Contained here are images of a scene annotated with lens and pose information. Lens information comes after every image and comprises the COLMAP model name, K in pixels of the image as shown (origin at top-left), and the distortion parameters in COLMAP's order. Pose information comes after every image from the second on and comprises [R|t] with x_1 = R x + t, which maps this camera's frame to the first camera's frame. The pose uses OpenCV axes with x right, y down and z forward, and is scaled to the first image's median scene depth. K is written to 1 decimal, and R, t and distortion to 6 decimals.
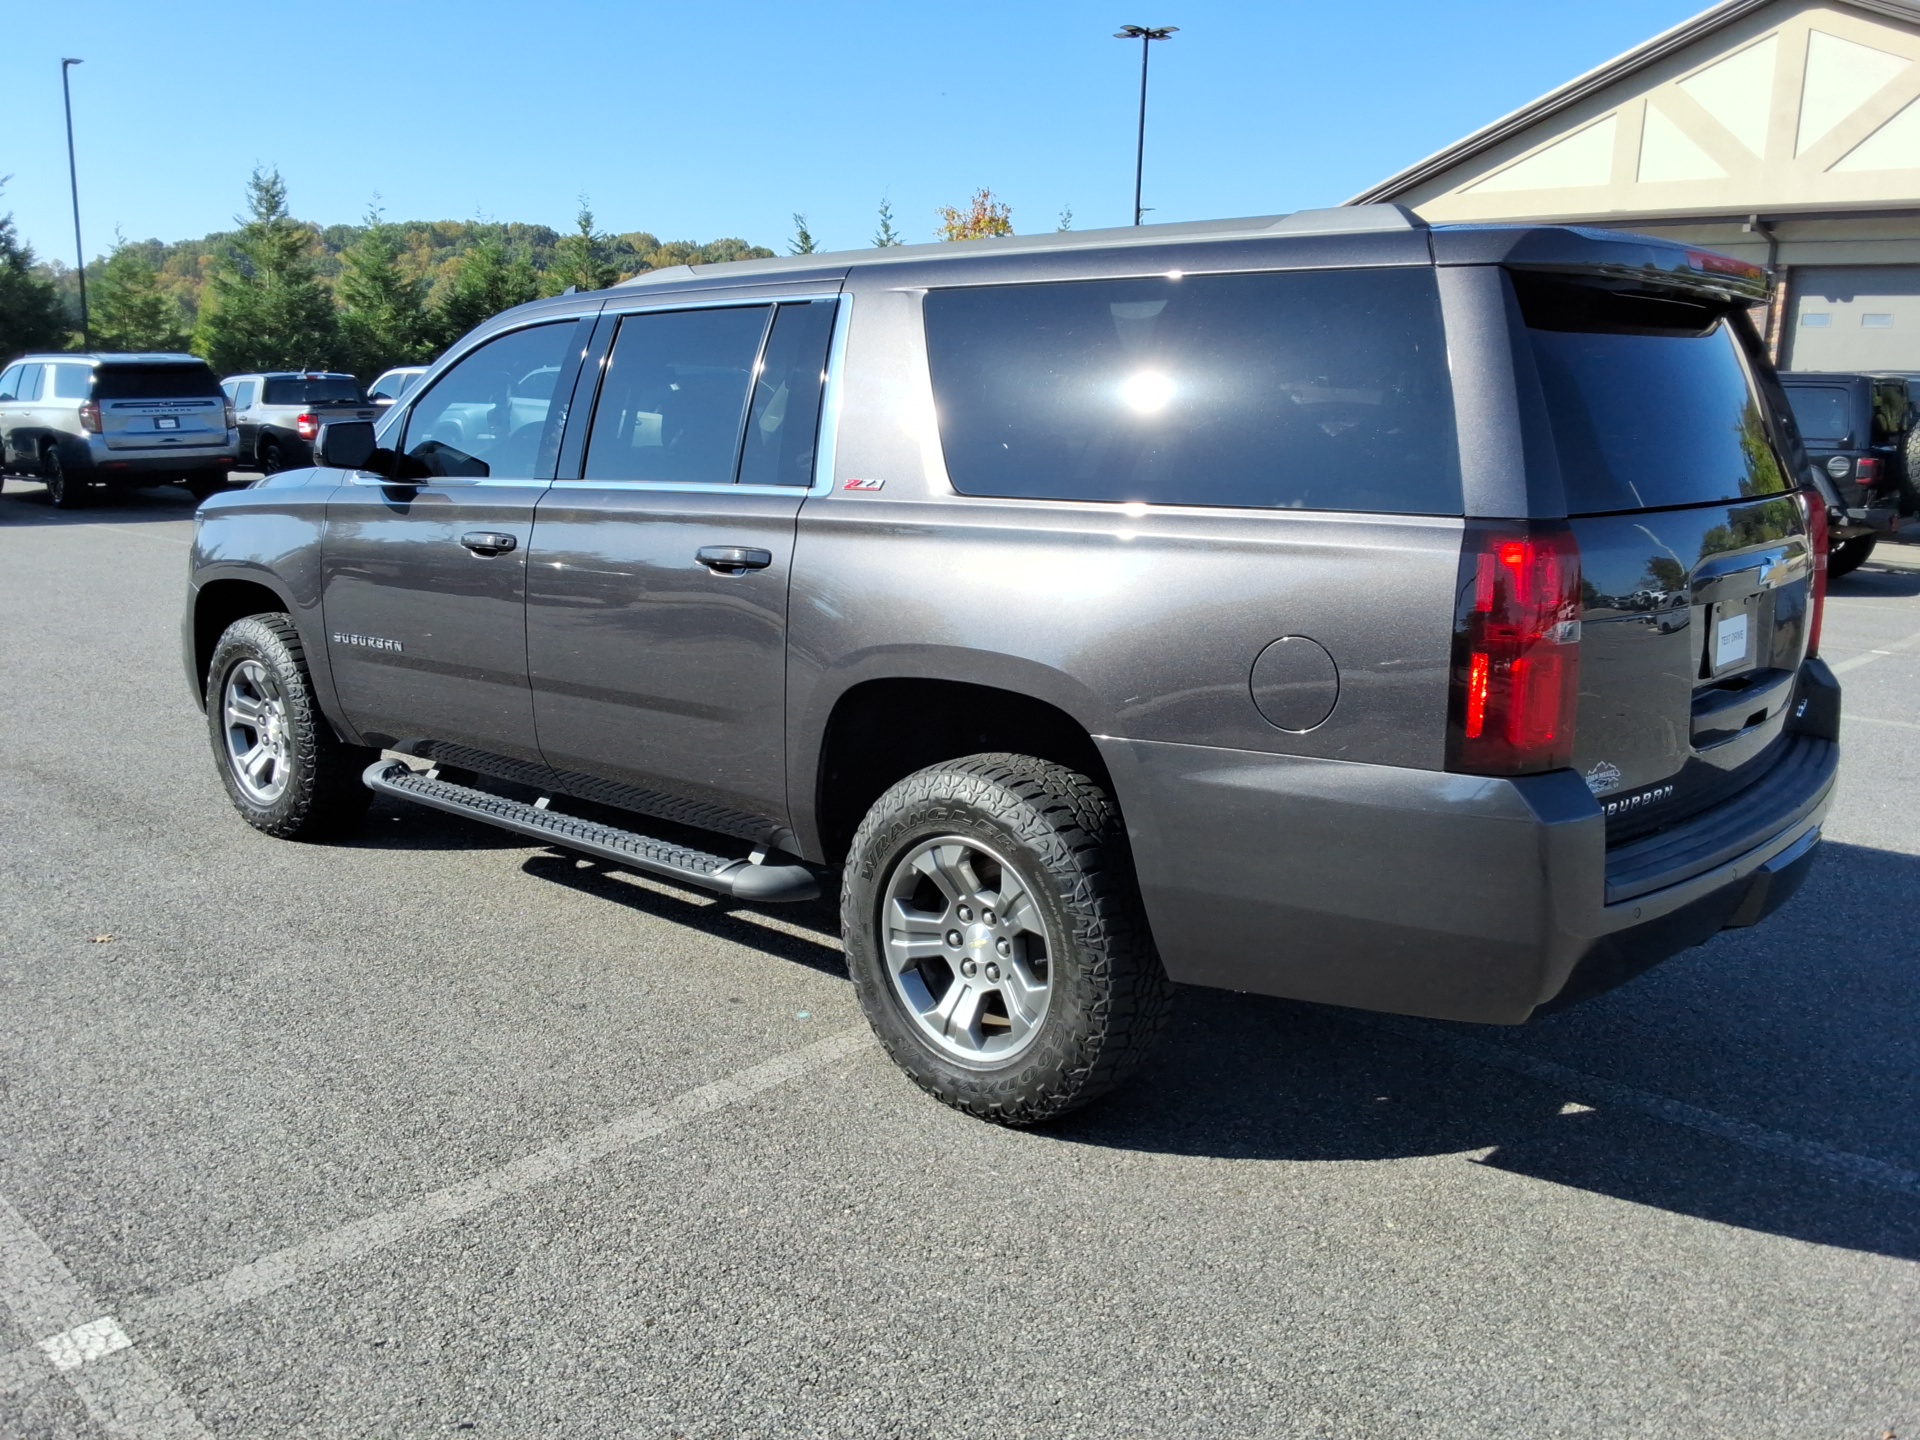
lens RADIAL K [[1541.2, 0, 970.4], [0, 1541.2, 713.5], [0, 0, 1]] dist [0.091629, -0.150251]
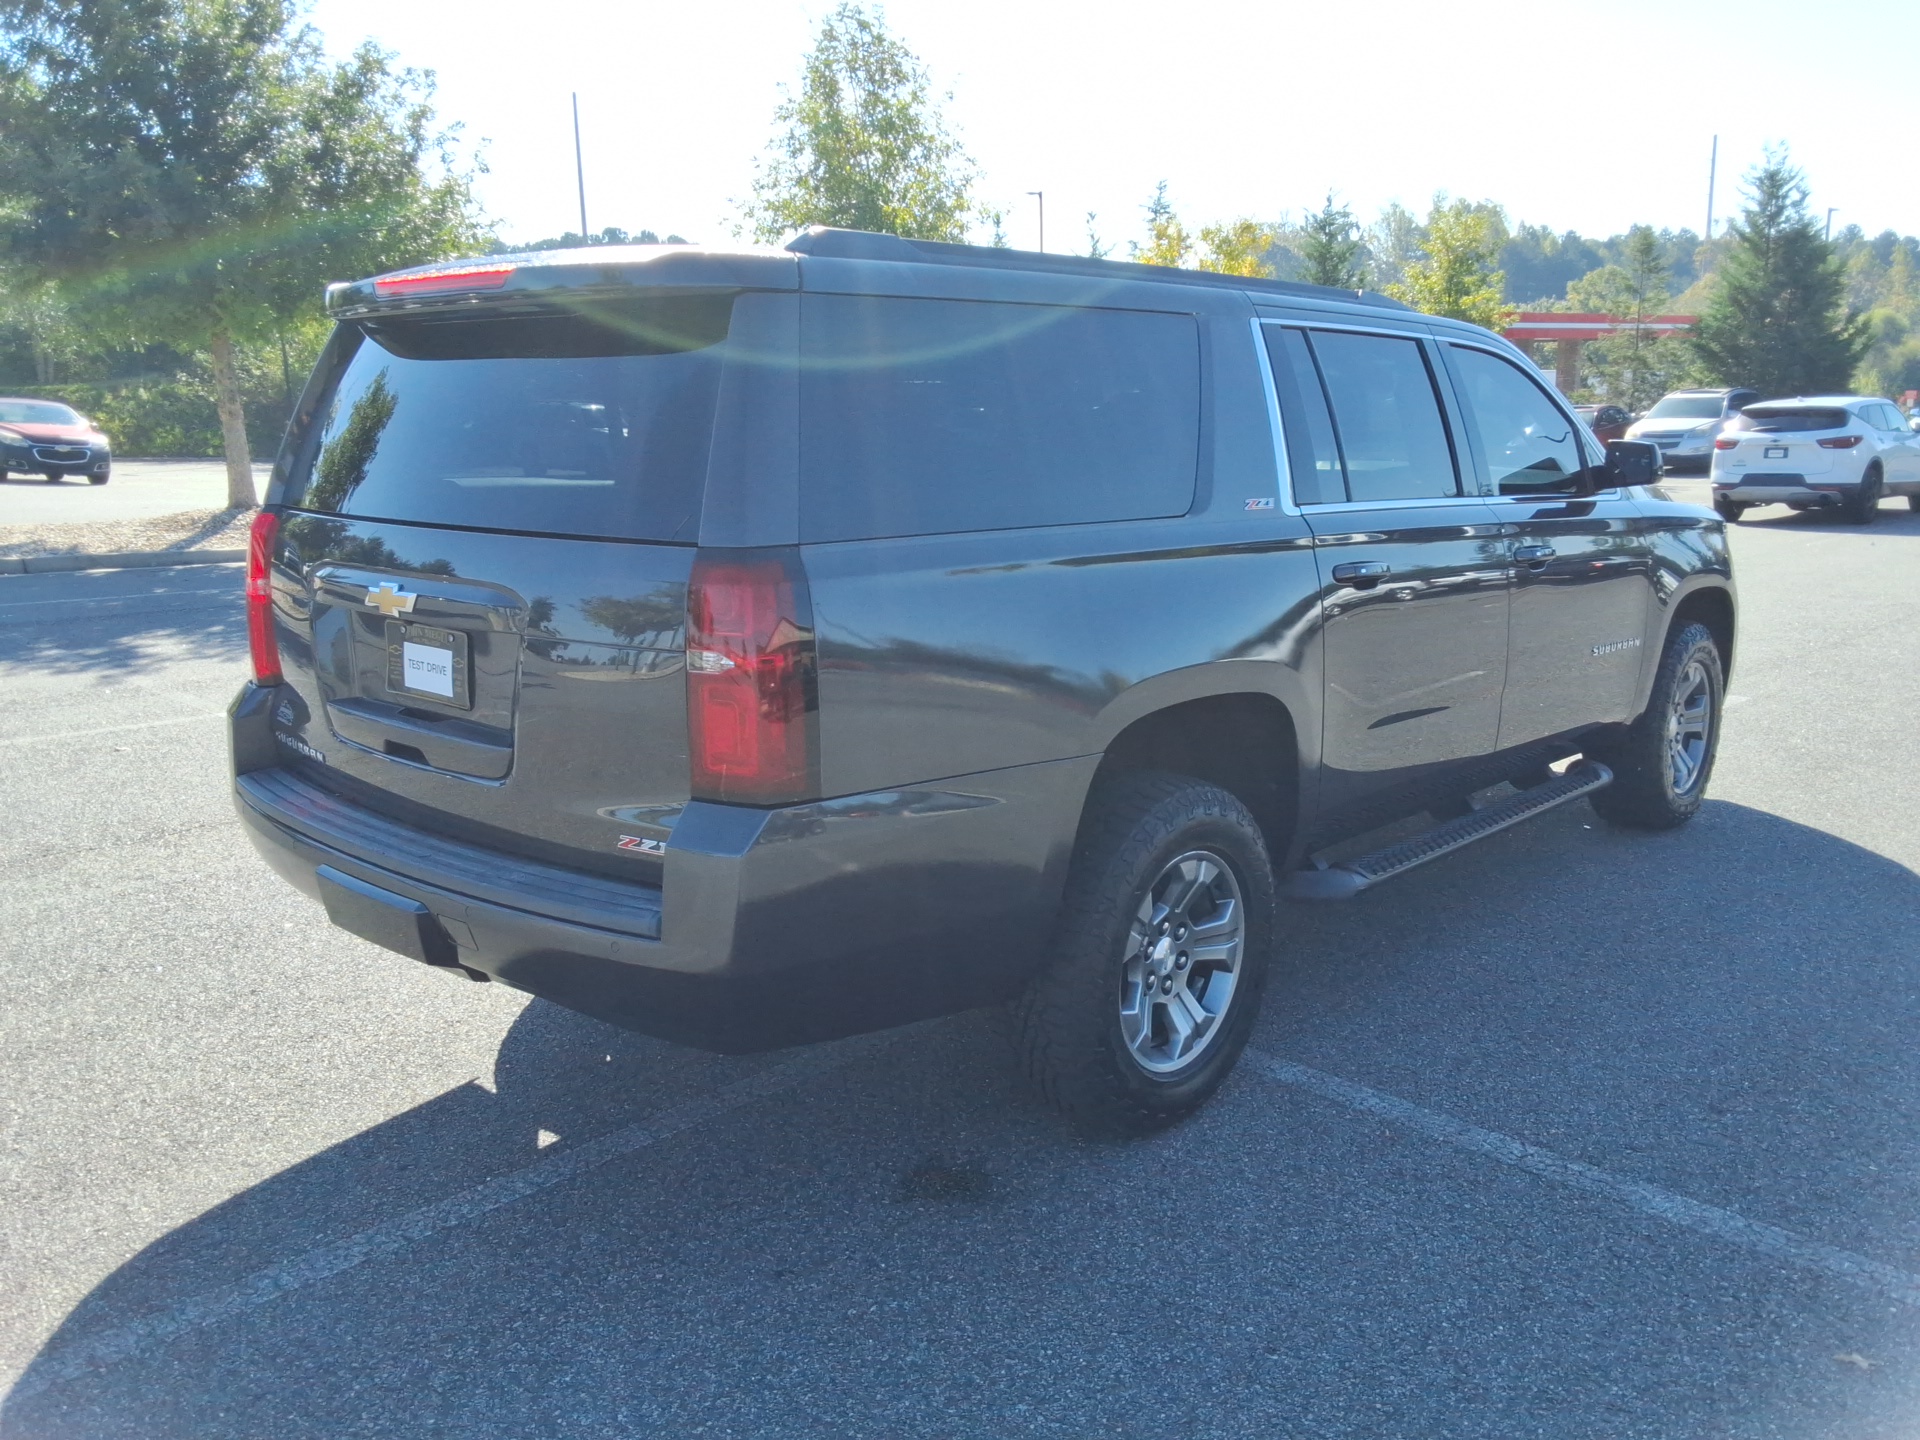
lens RADIAL K [[1536.6, 0, 972.8], [0, 1536.6, 725.5], [0, 0, 1]] dist [0.100928, -0.151786]
pose [[-0.000614, 0.191523, -0.981488, 0.129779], [-0.195512, 0.962524, 0.187945, -0.023512], [0.980701, 0.192008, 0.036854, 0.117526]]
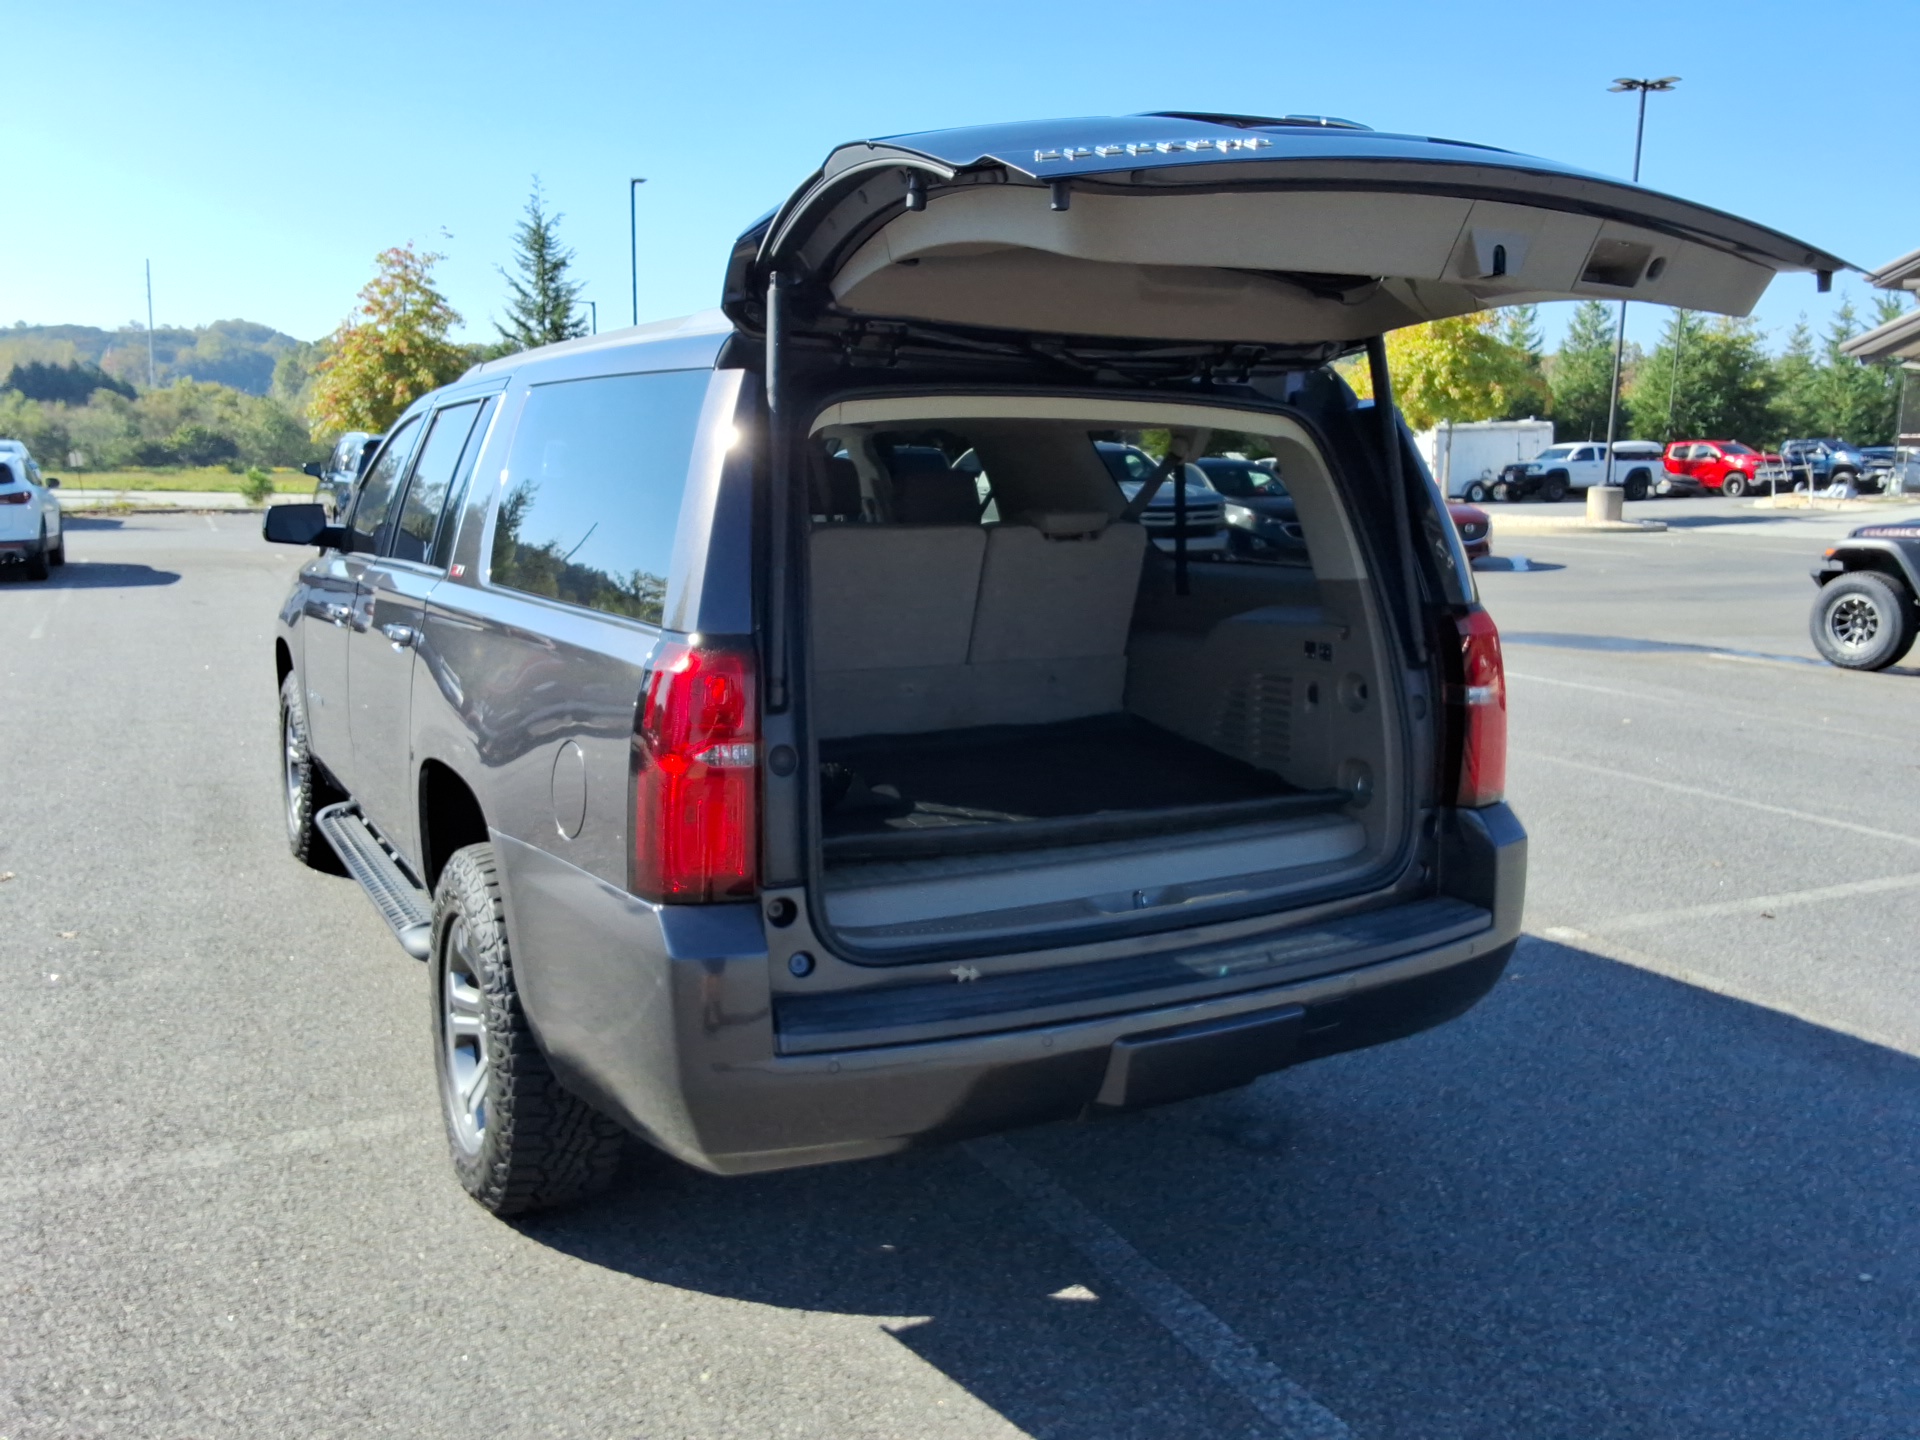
lens RADIAL K [[1541.2, 0, 970.4], [0, 1541.2, 713.5], [0, 0, 1]] dist [0.091629, -0.150251]
pose [[0.941285, 0.057300, -0.332715, 0.060499], [-0.072236, 0.996852, -0.032687, -0.004290], [0.329794, 0.054802, 0.942461, 0.012564]]
